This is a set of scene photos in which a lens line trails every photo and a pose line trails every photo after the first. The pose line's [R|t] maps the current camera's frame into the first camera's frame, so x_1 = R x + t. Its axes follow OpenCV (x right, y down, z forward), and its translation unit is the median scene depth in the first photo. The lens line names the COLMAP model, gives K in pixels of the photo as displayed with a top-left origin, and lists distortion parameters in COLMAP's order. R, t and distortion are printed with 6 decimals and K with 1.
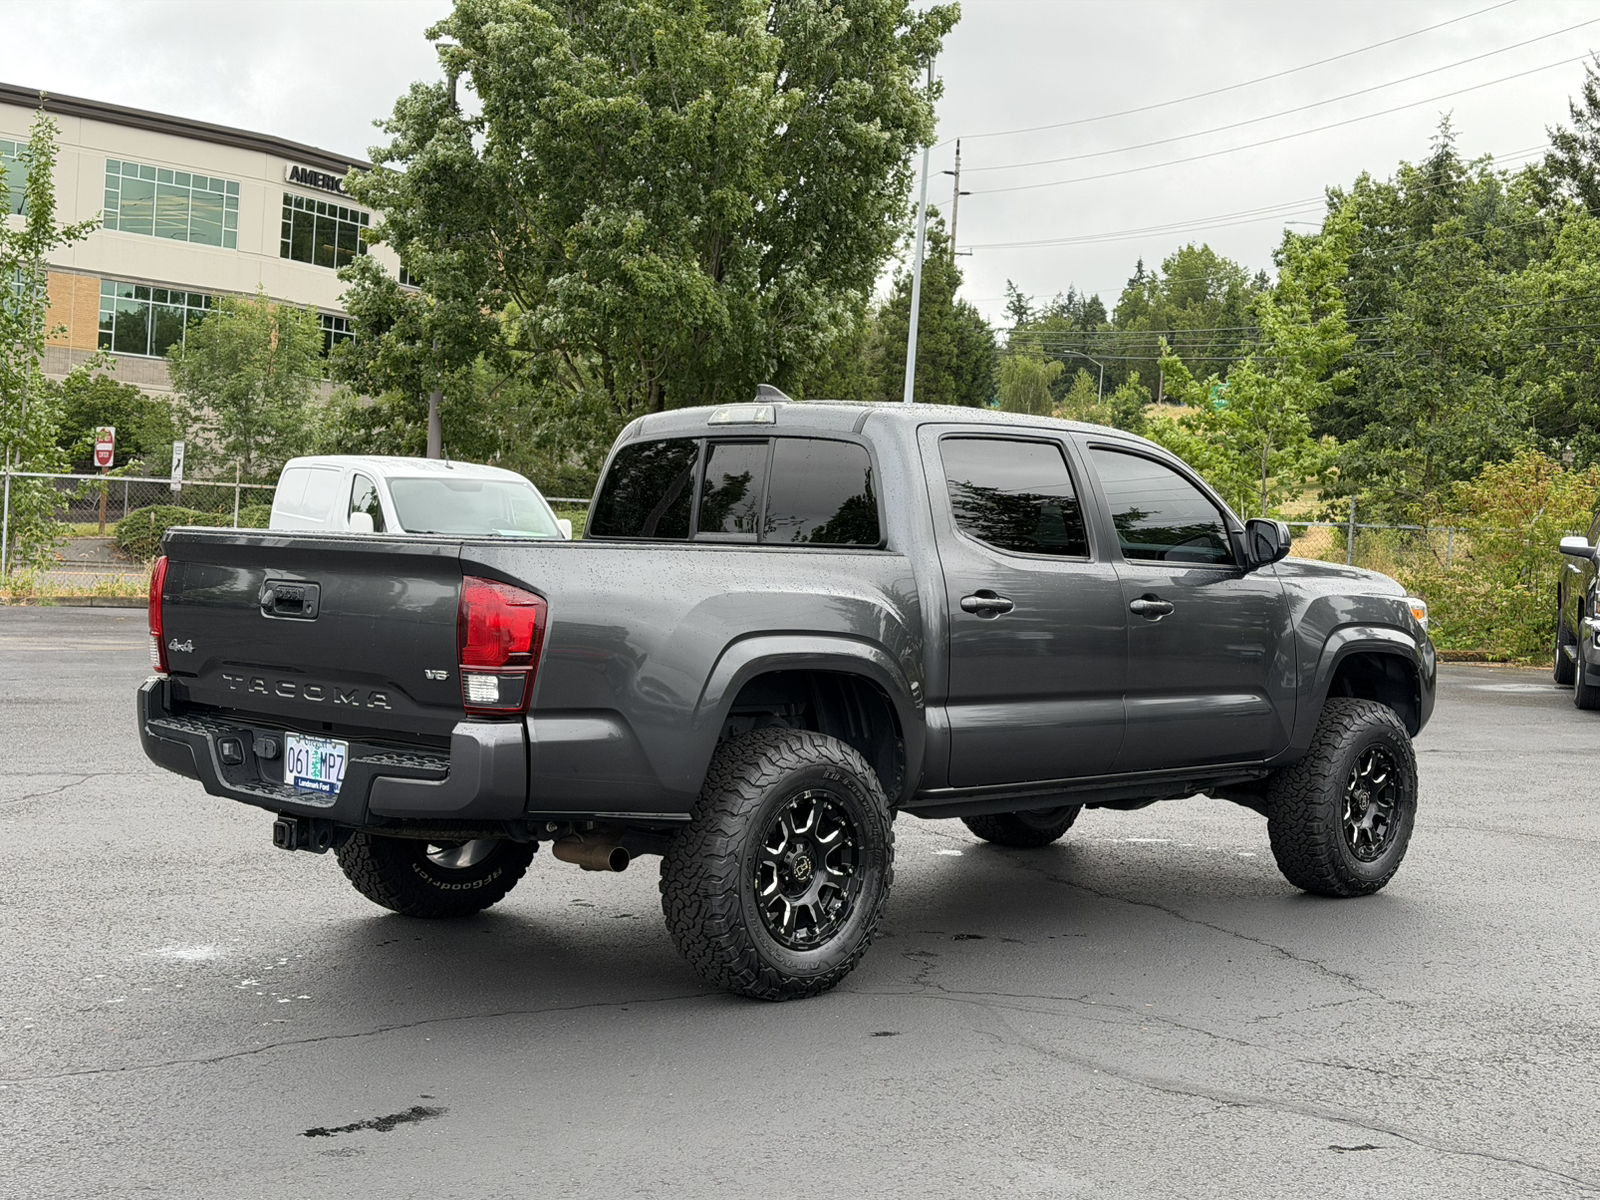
lens RADIAL K [[2167.3, 0, 808.4], [0, 2167.3, 606.2], [0, 0, 1]] dist [0.173942, -0.314436]
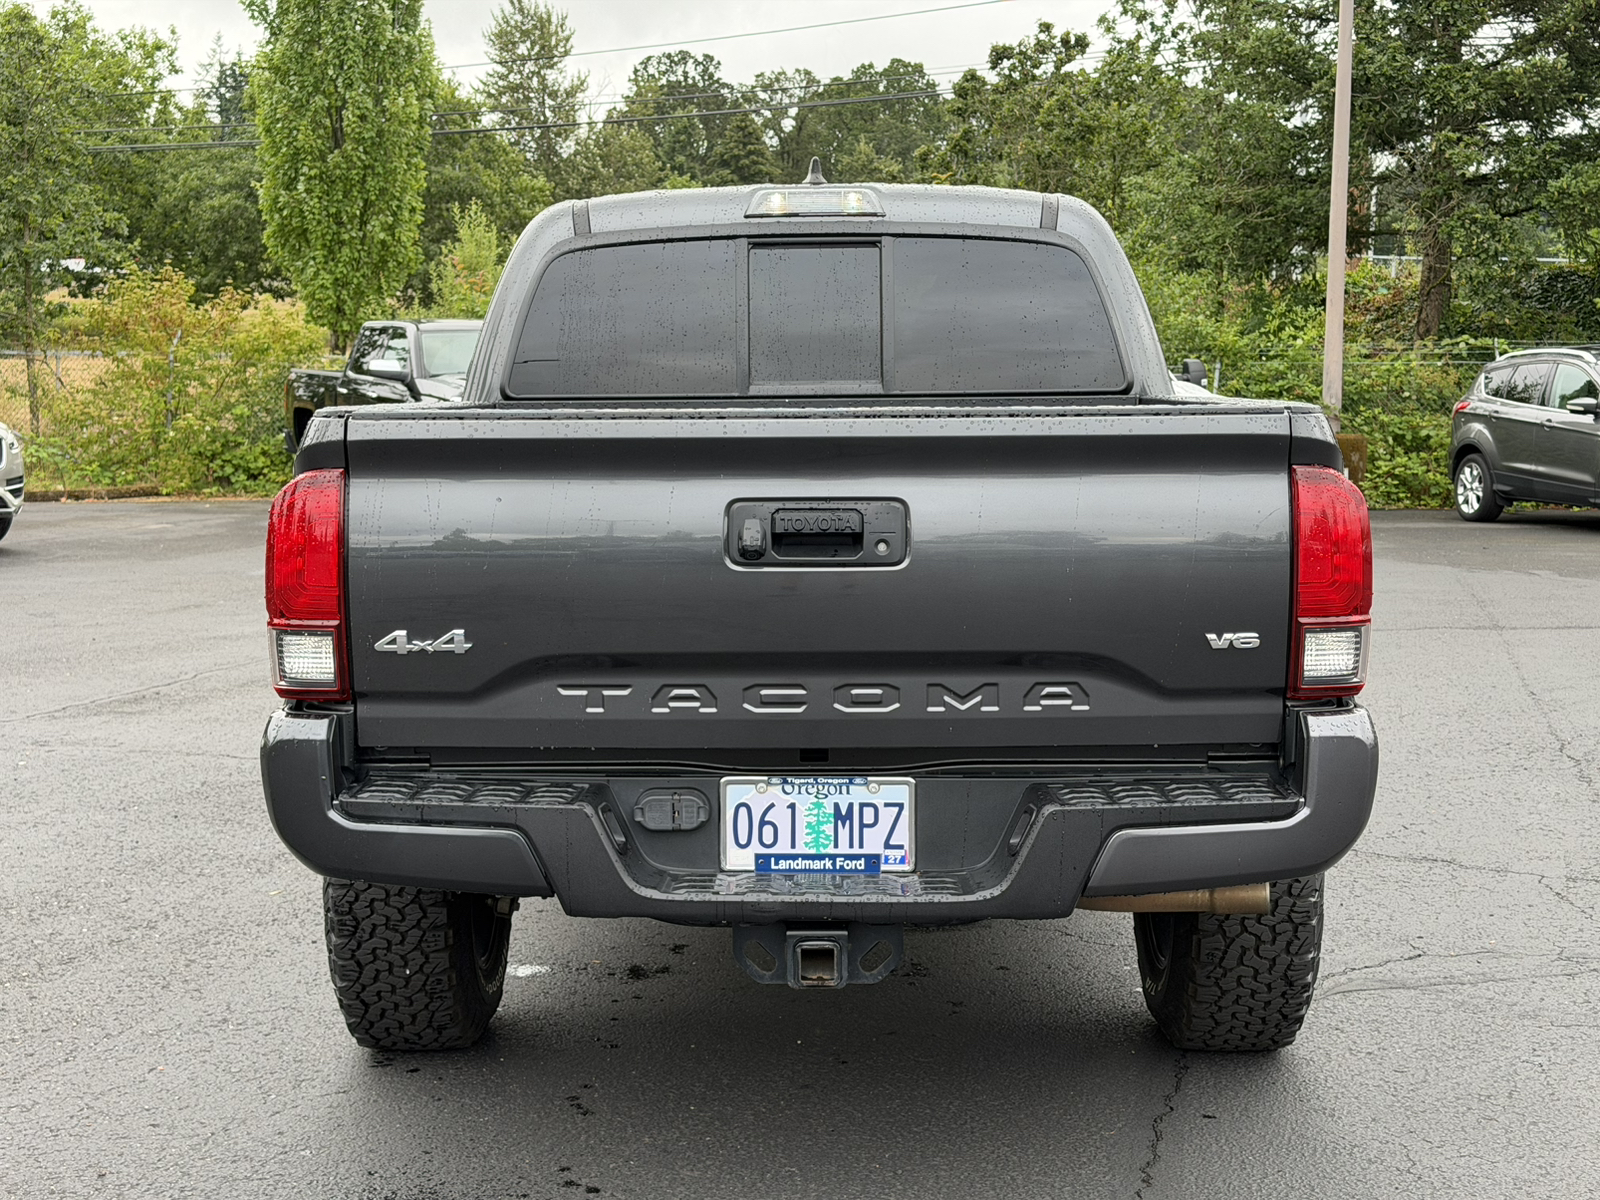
lens RADIAL K [[2167.5, 0, 795.1], [0, 2167.5, 602.4], [0, 0, 1]] dist [0.179190, -0.365761]
pose [[0.733553, -0.105037, 0.671467, -0.589048], [0.051961, 0.993761, 0.098688, -0.038218], [-0.677643, -0.037503, 0.734434, 0.598856]]
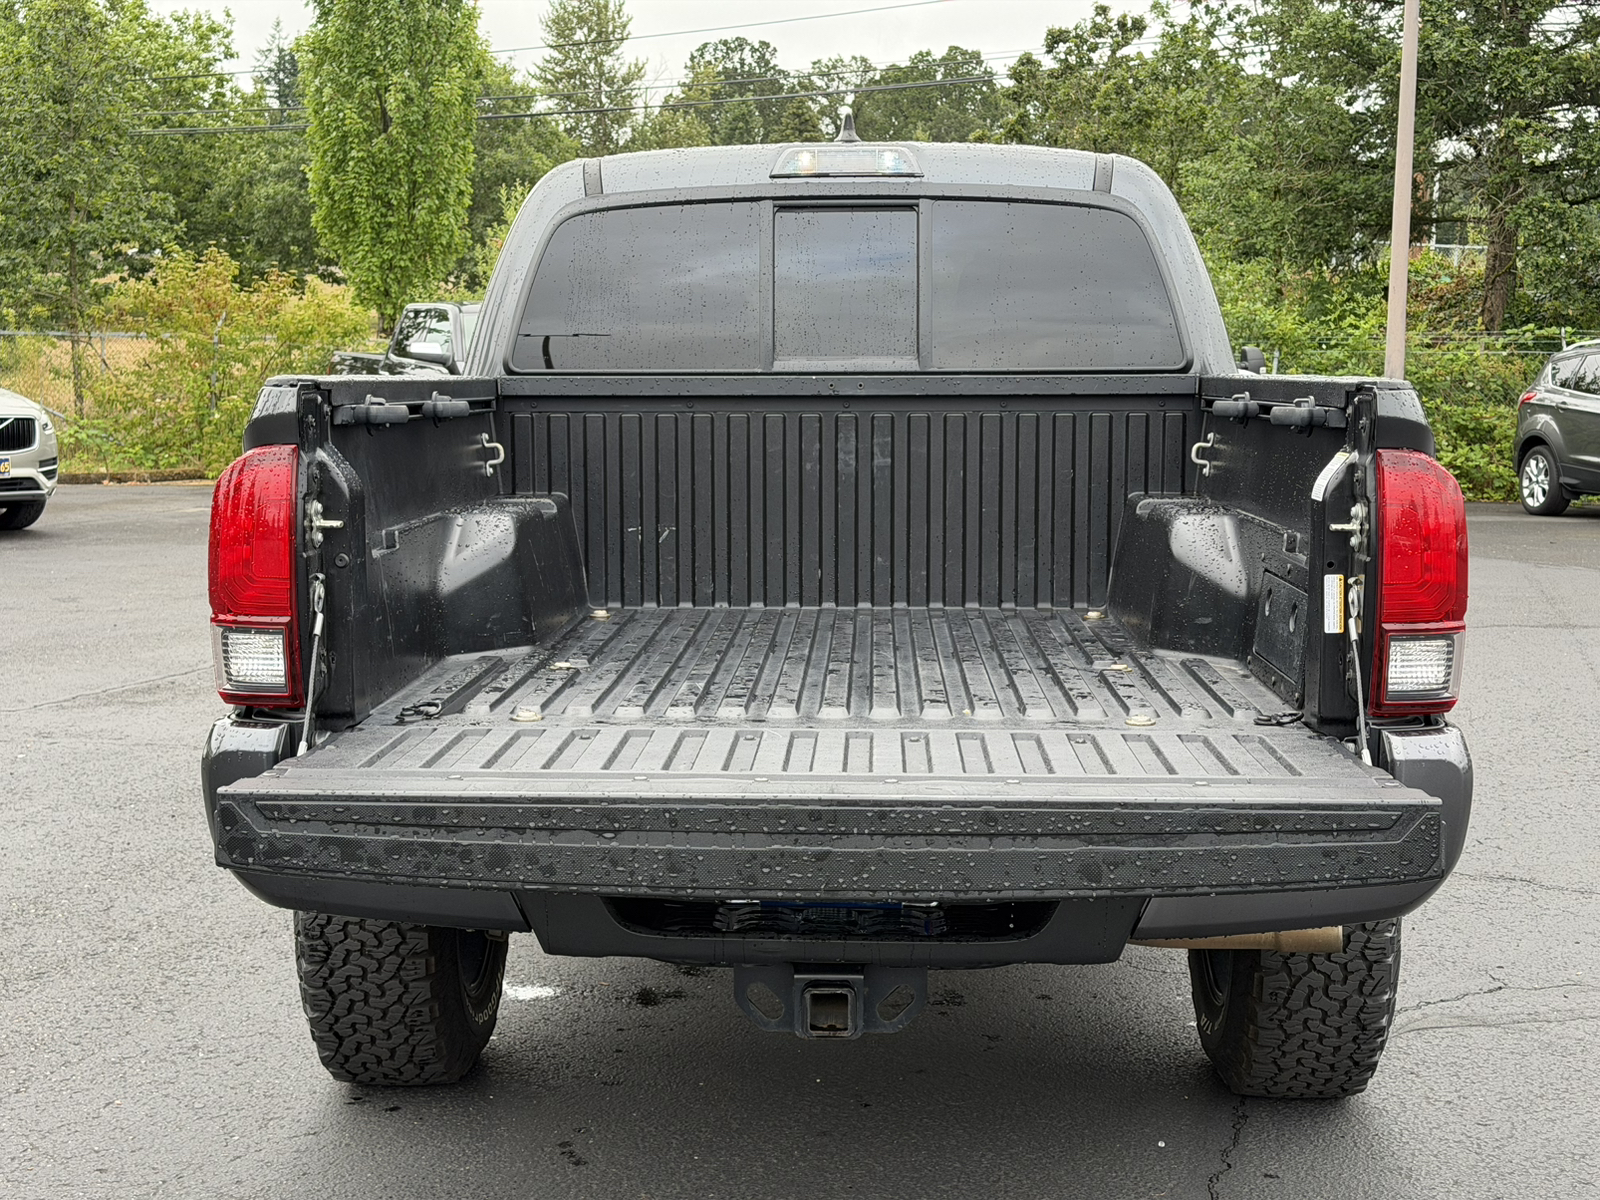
lens RADIAL K [[2167.3, 0, 808.4], [0, 2167.3, 606.2], [0, 0, 1]] dist [0.173942, -0.314436]
pose [[0.746238, -0.103262, 0.657621, -0.539723], [0.045125, 0.993470, 0.104791, -0.033665], [-0.664148, -0.048524, 0.746025, 0.639927]]
